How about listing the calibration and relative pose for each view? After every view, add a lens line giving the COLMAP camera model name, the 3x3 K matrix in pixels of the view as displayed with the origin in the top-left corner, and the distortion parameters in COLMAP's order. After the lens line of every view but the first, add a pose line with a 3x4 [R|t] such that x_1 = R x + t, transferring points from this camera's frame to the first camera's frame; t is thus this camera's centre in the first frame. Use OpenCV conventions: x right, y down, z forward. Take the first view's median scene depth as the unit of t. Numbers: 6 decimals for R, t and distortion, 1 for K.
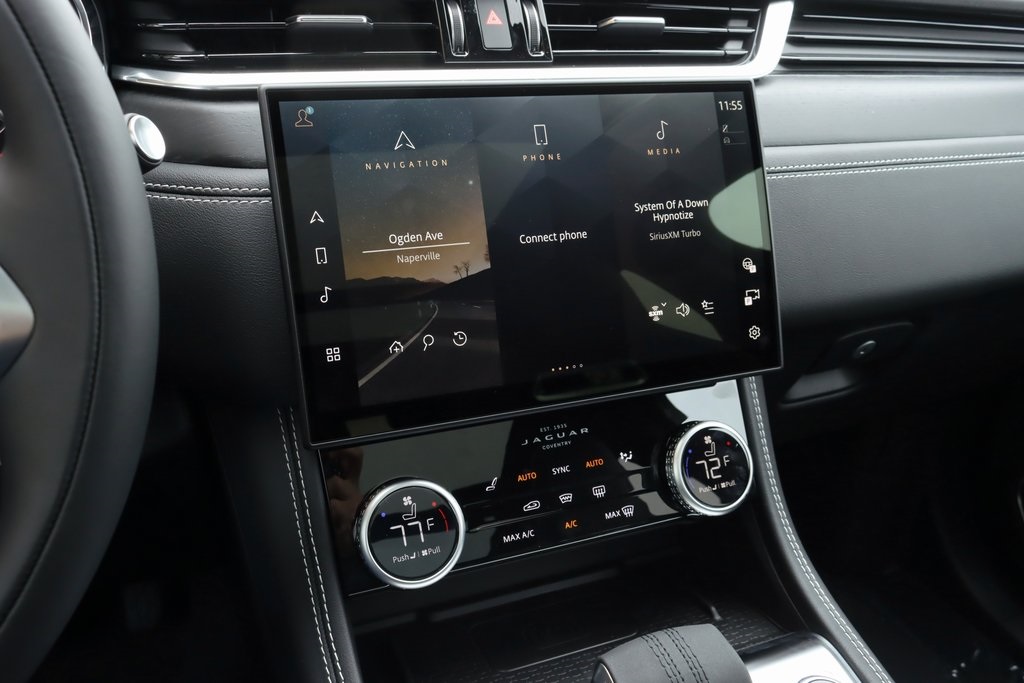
lens RADIAL K [[827.0, 0, 509.6], [0, 827.0, 342.4], [0, 0, 1]] dist [-0.007124, 0.014957]
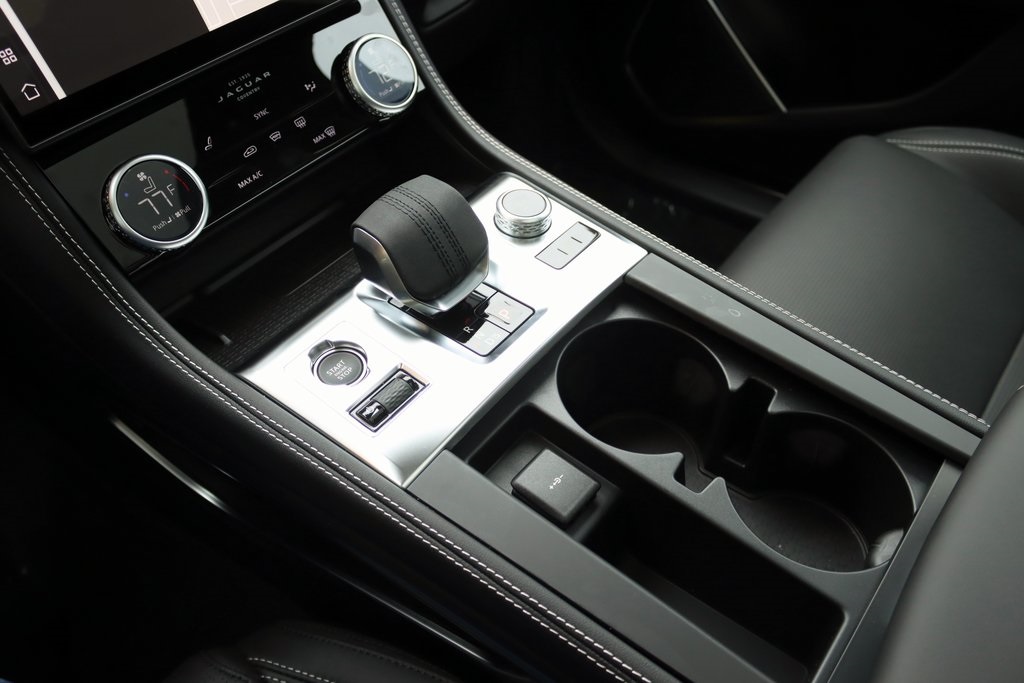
lens RADIAL K [[827.0, 0, 505.2], [0, 827.0, 341.0], [0, 0, 1]] dist [-0.007124, 0.014957]
pose [[0.868397, -0.410168, 0.278656, -0.090410], [0.302027, 0.883201, 0.358798, 0.123231], [-0.393277, -0.227417, 0.890851, -0.208897]]
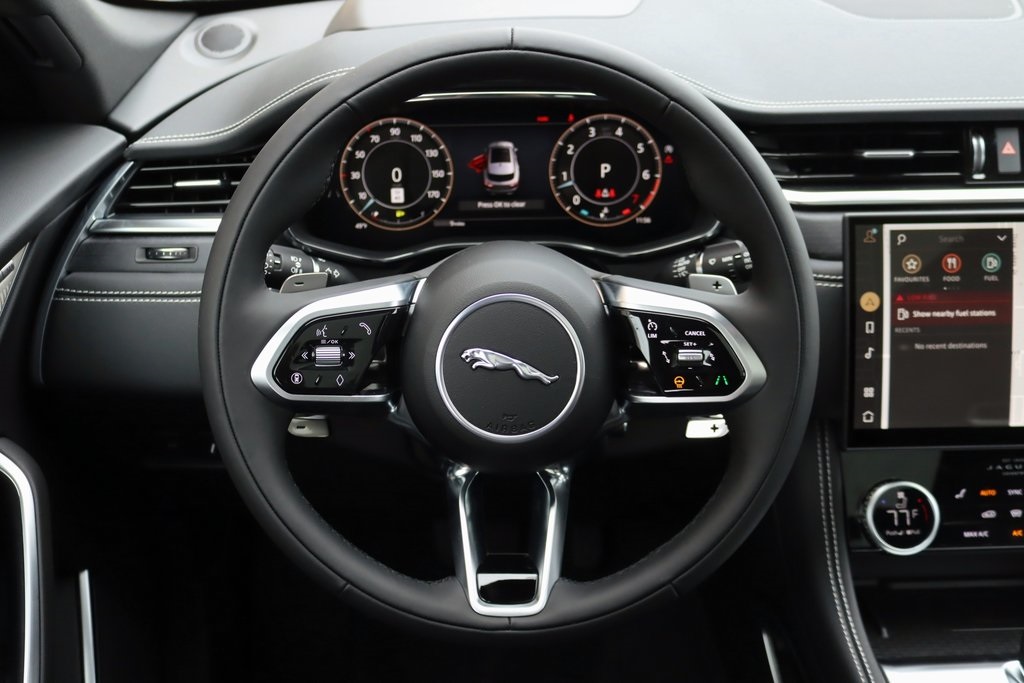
lens RADIAL K [[1144.3, 0, 517.4], [0, 1144.3, 347.9], [0, 0, 1]] dist [0.011893, 0.000000]
pose [[0.941460, 0.128228, -0.311786, -0.148003], [-0.109042, 0.990950, 0.078287, -0.135939], [0.319003, -0.039707, 0.946921, -1.013583]]
